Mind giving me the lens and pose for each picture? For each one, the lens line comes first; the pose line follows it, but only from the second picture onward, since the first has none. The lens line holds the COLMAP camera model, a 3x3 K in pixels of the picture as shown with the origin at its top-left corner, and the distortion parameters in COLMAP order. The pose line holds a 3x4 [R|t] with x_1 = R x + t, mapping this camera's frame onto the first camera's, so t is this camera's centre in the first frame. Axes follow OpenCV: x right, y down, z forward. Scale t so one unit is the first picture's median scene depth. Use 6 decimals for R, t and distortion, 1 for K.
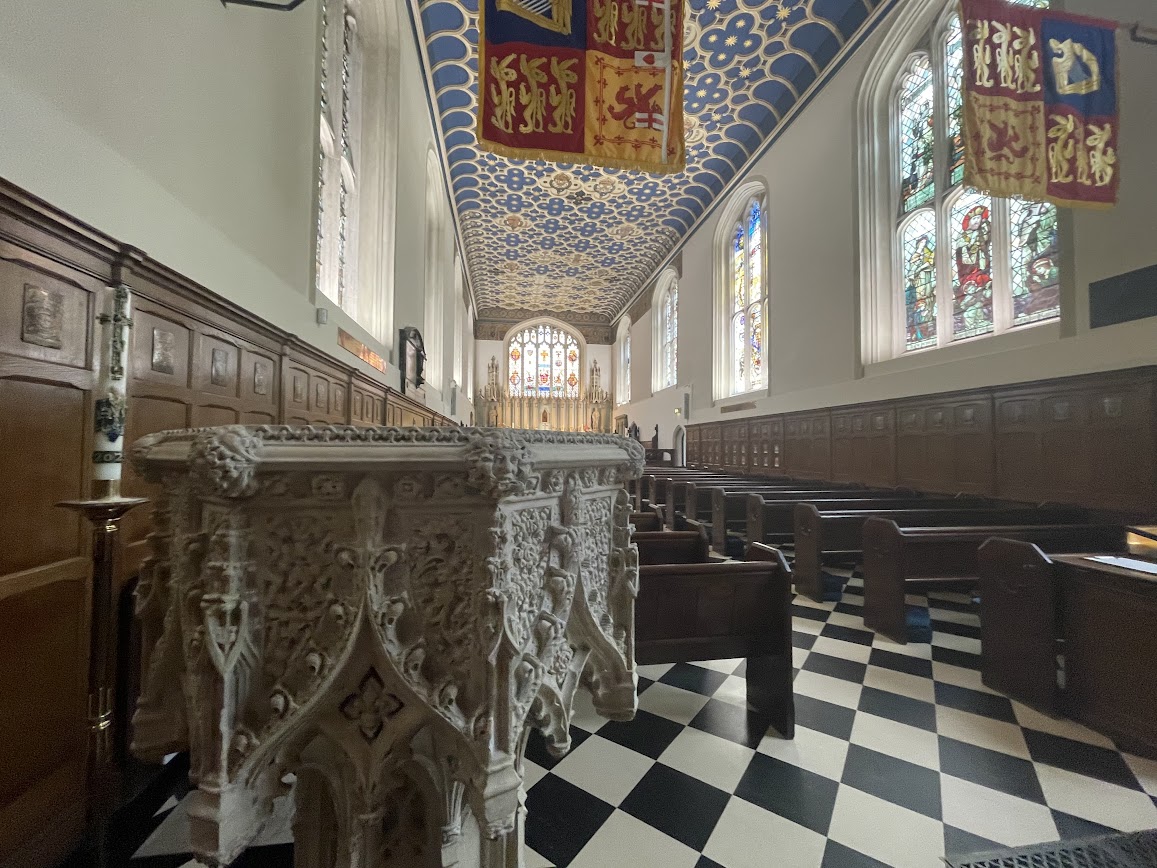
lens RADIAL K [[471.6, 0, 578.0], [0, 471.6, 433.3], [0, 0, 1]] dist [0.002419, -0.000860]
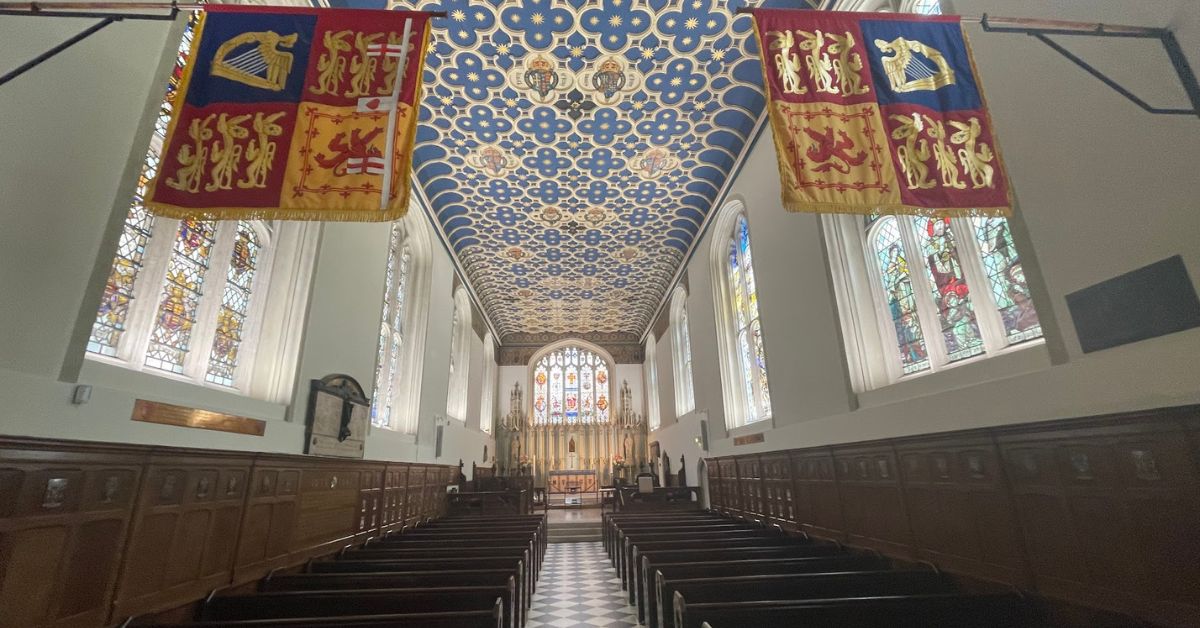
lens RADIAL K [[489.1, 0, 599.3], [0, 489.1, 314.6], [0, 0, 1]] dist [-0.000064, -0.000599]
pose [[0.994675, -0.058882, -0.084579, 0.272954], [0.033594, 0.961132, -0.274037, -0.065565], [0.097428, 0.269737, 0.957993, 0.118554]]
